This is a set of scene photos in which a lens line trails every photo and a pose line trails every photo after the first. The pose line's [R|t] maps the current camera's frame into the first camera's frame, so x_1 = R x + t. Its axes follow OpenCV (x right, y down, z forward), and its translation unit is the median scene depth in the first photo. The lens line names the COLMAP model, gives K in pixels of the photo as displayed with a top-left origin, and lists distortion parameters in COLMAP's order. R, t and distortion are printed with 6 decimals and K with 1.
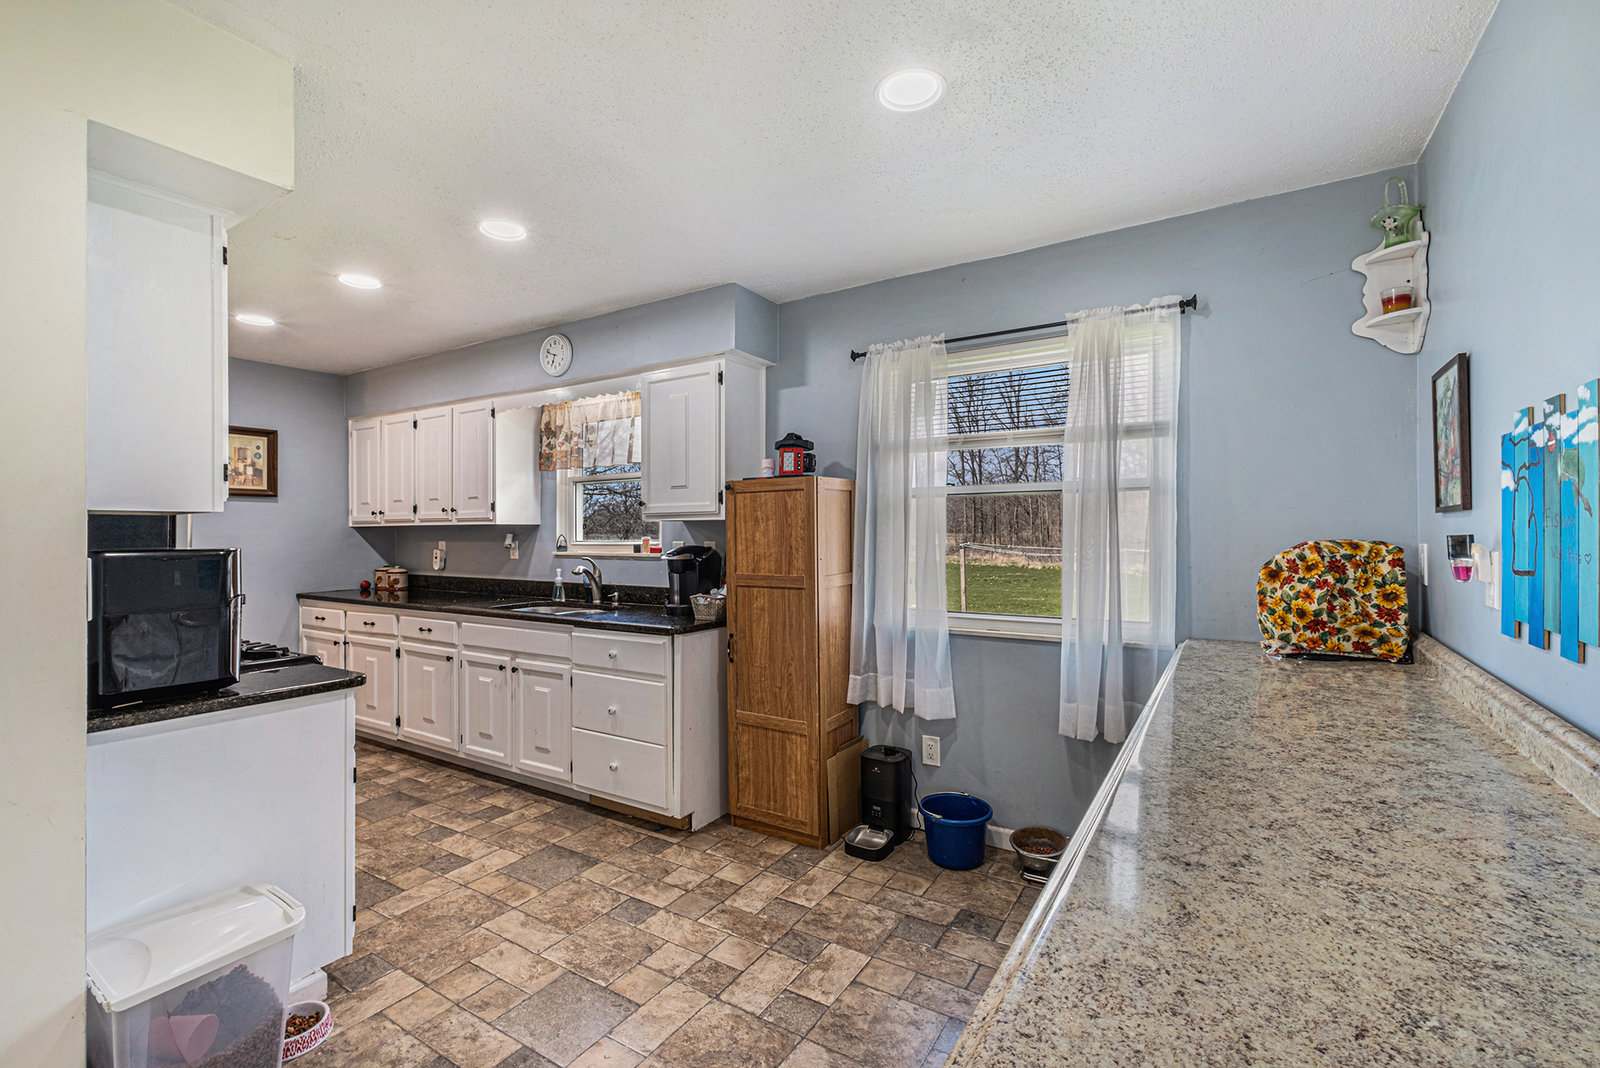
lens RADIAL K [[695.3, 0, 805.5], [0, 695.3, 527.5], [0, 0, 1]] dist [0.000240, -0.000013]
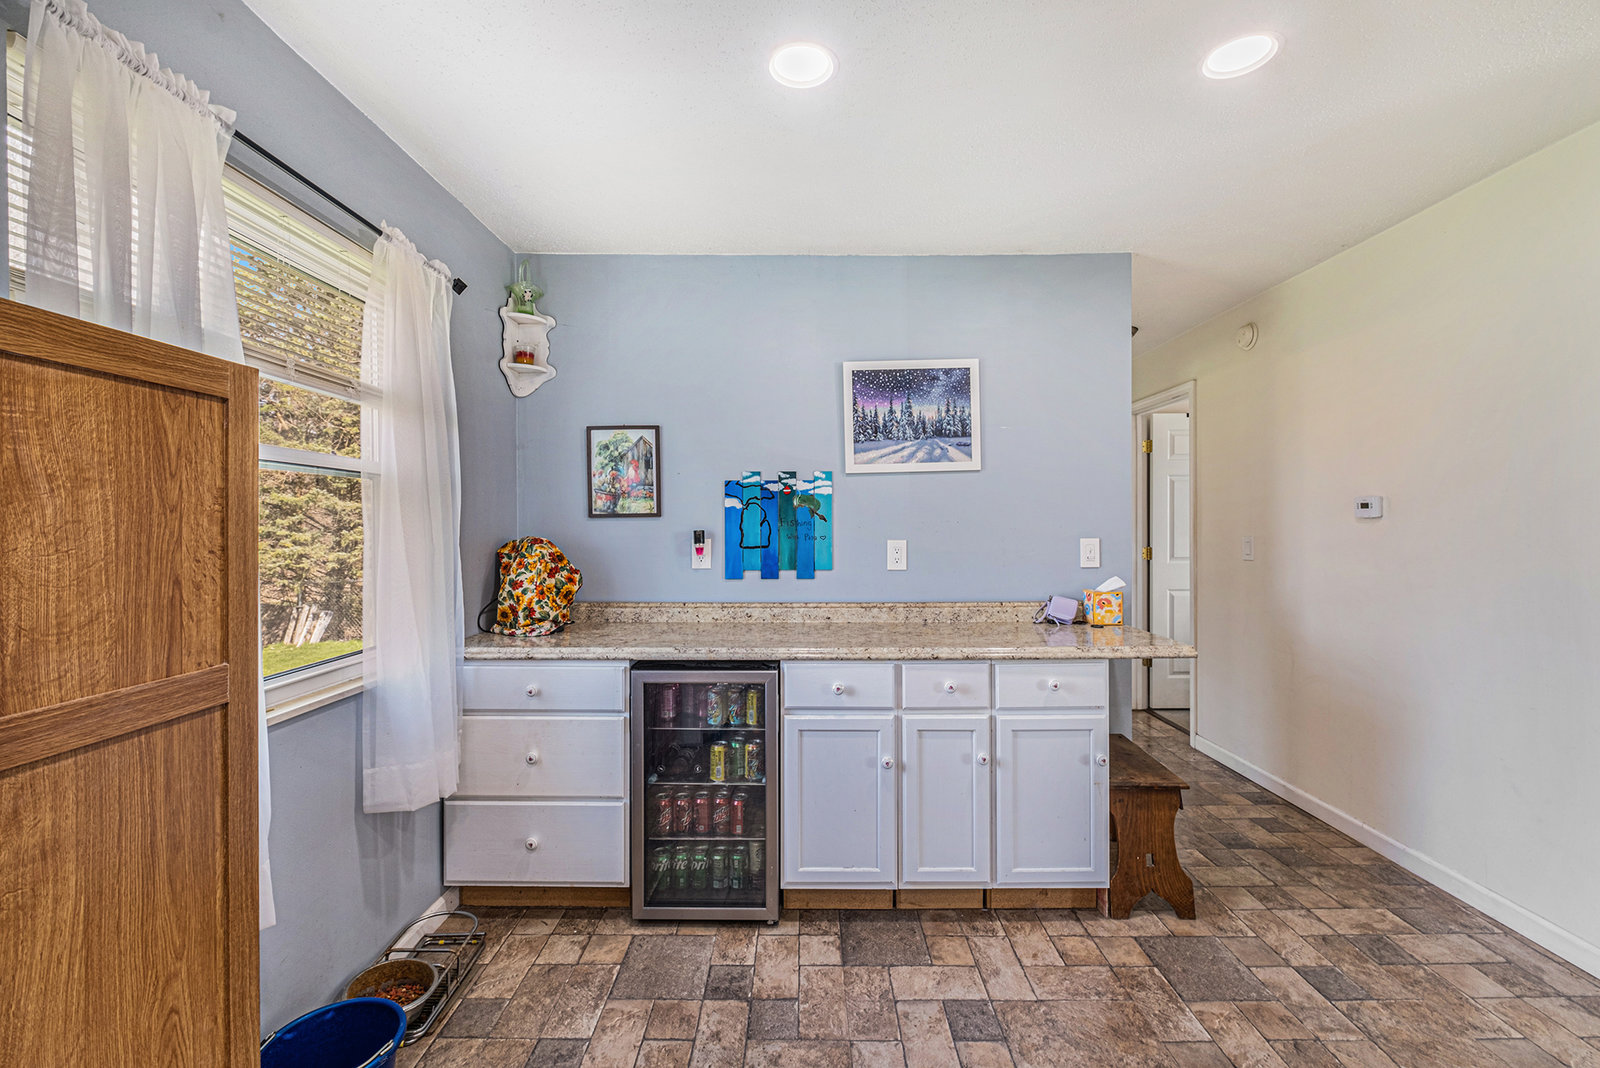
lens RADIAL K [[695.3, 0, 802.8], [0, 695.3, 539.1], [0, 0, 1]] dist [0.000240, -0.000013]
pose [[-0.524026, -0.008375, 0.851661, -0.768008], [0.002473, 0.999932, 0.011355, 0.013805], [-0.851699, 0.008057, -0.523970, 1.715318]]
